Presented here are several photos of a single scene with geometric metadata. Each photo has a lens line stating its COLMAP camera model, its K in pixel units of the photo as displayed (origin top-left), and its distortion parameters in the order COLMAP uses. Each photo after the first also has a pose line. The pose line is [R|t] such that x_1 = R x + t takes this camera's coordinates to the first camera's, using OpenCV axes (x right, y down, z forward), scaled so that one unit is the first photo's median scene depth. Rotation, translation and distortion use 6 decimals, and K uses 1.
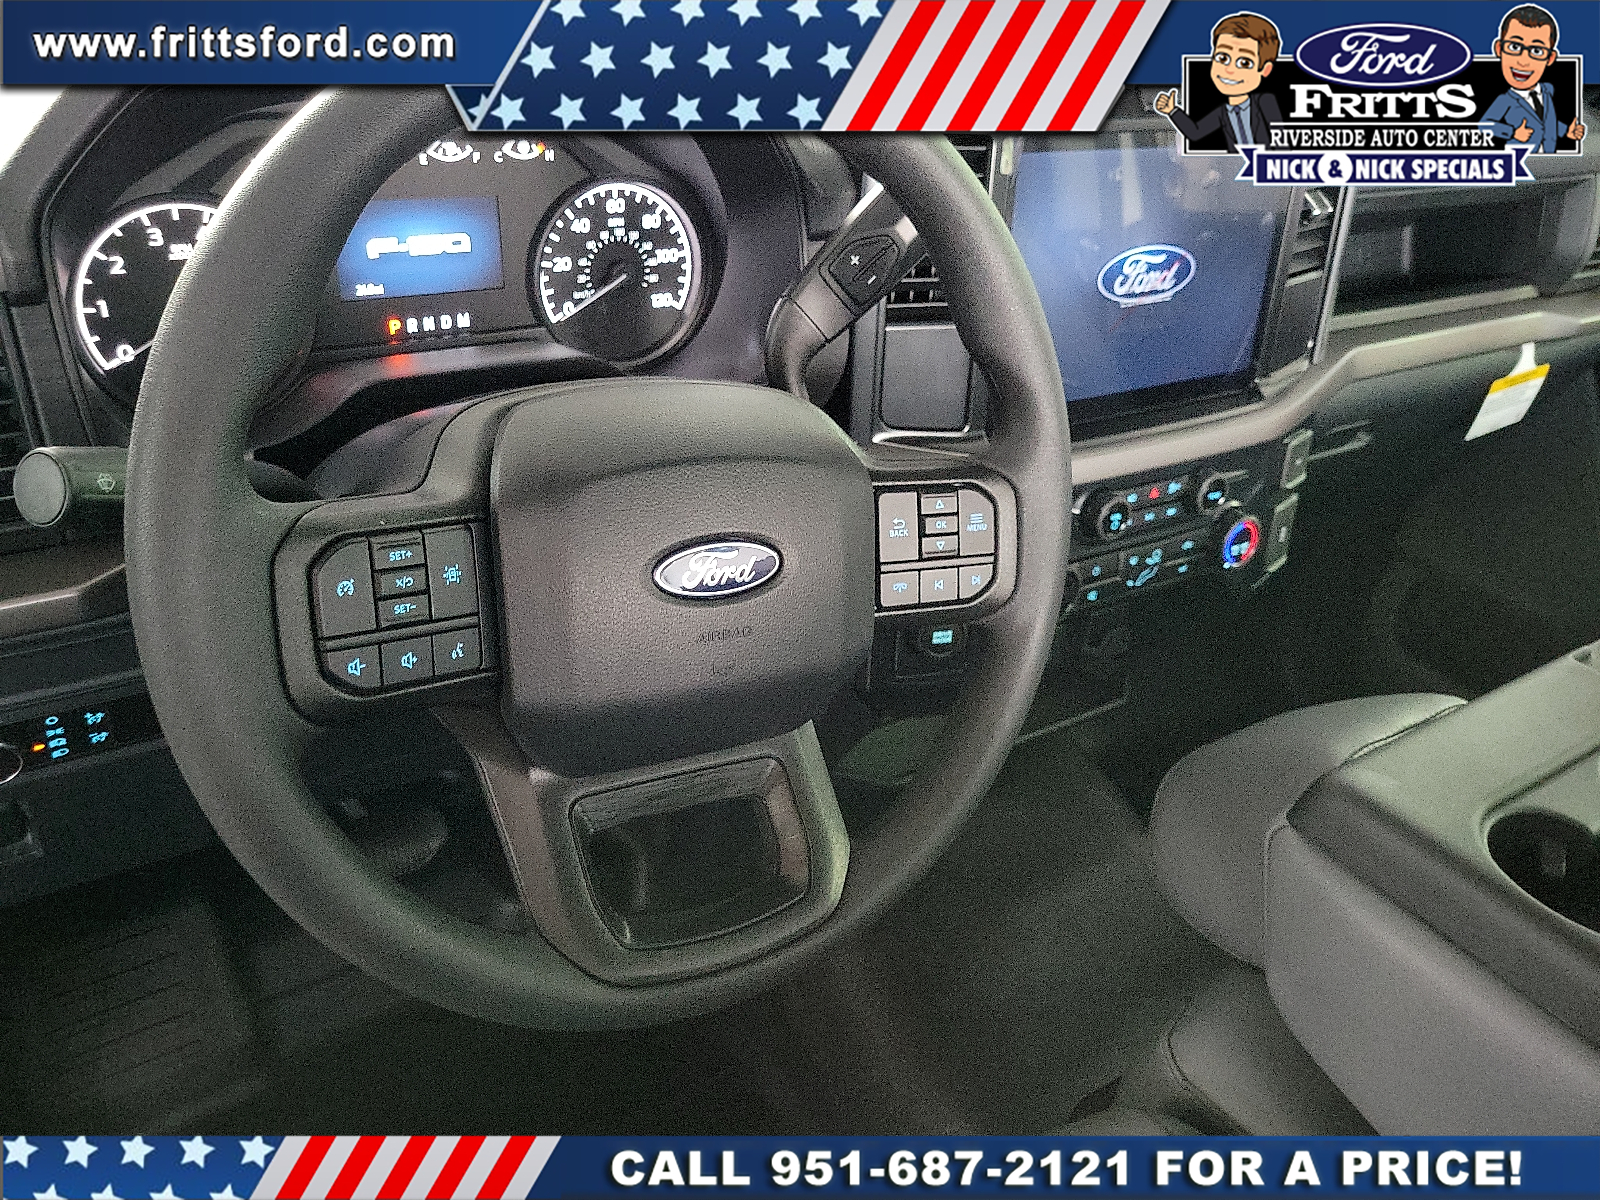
lens RADIAL K [[1214.8, 0, 795.2], [0, 1214.8, 621.3], [0, 0, 1]] dist [0.005655, 0.011619]
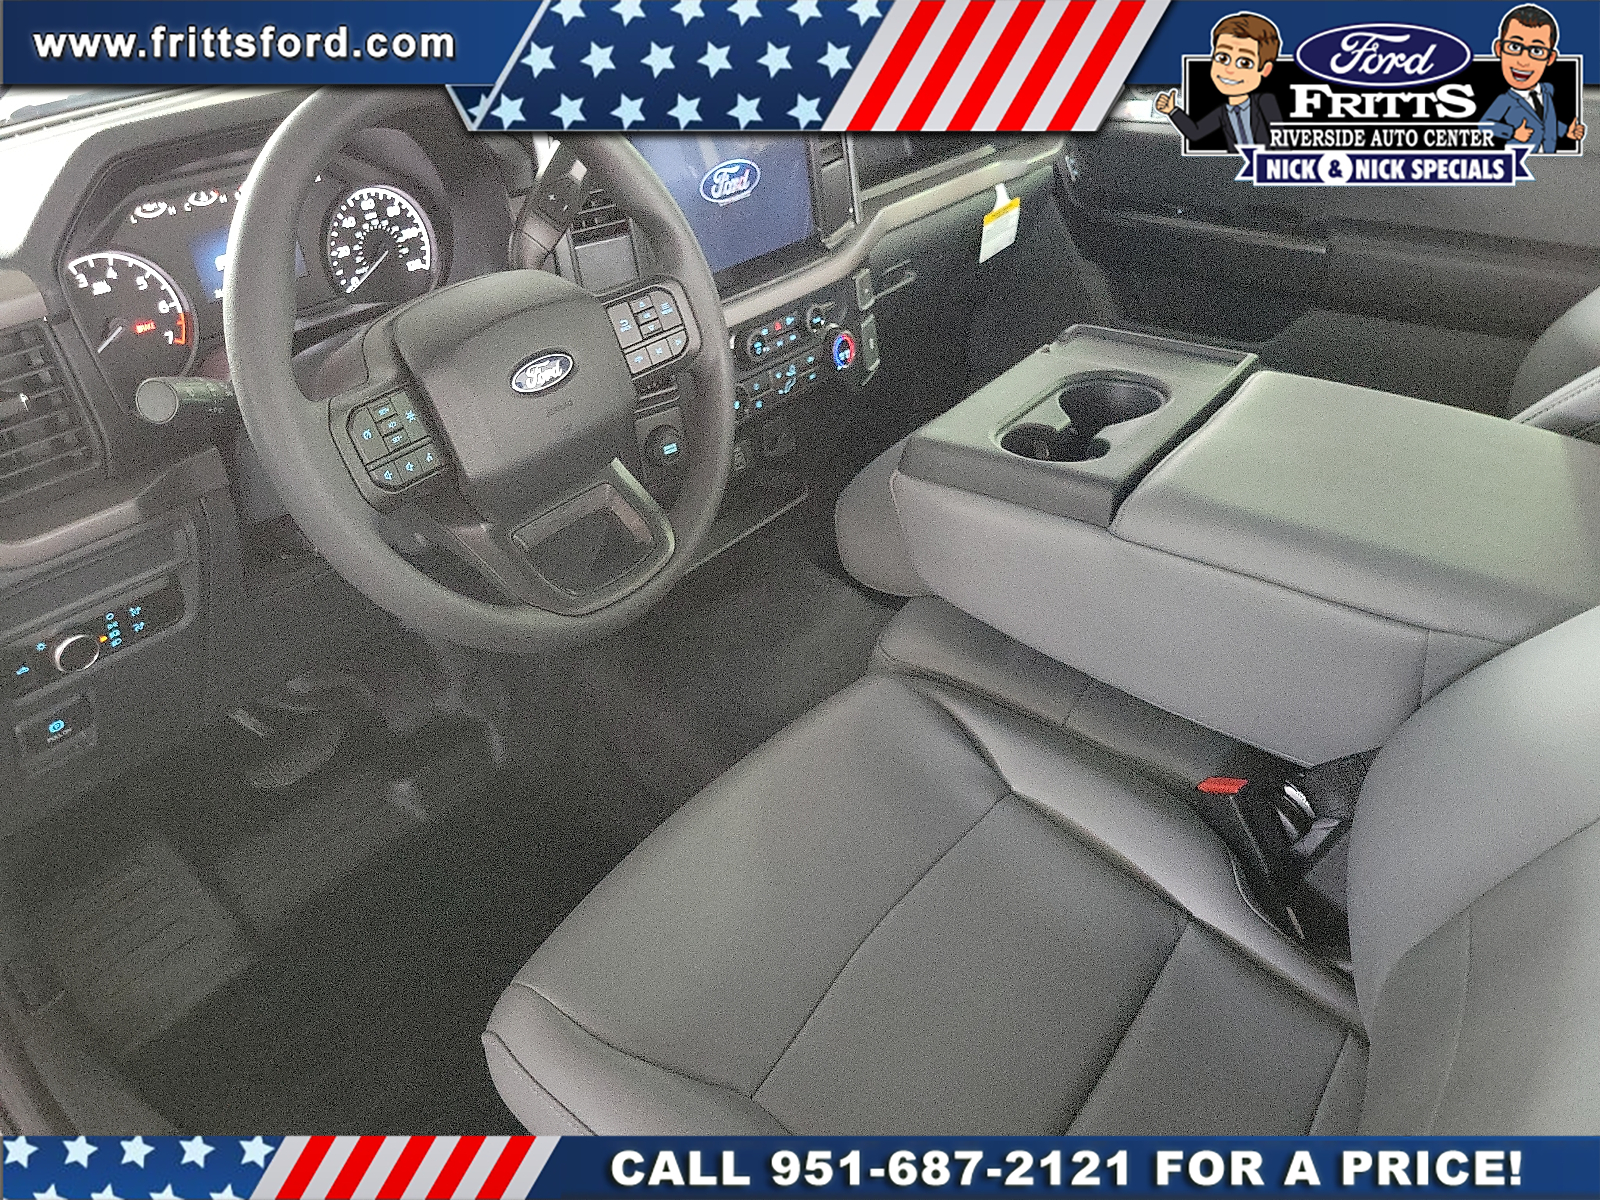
lens RADIAL K [[1214.1, 0, 800.0], [0, 1214.1, 600.0], [0, 0, 1]] dist [0.042302, -0.032924]
pose [[0.927480, -0.285708, 0.241145, -0.151412], [0.286120, 0.957587, 0.034087, 0.196603], [-0.240657, 0.037382, 0.969890, -0.493305]]
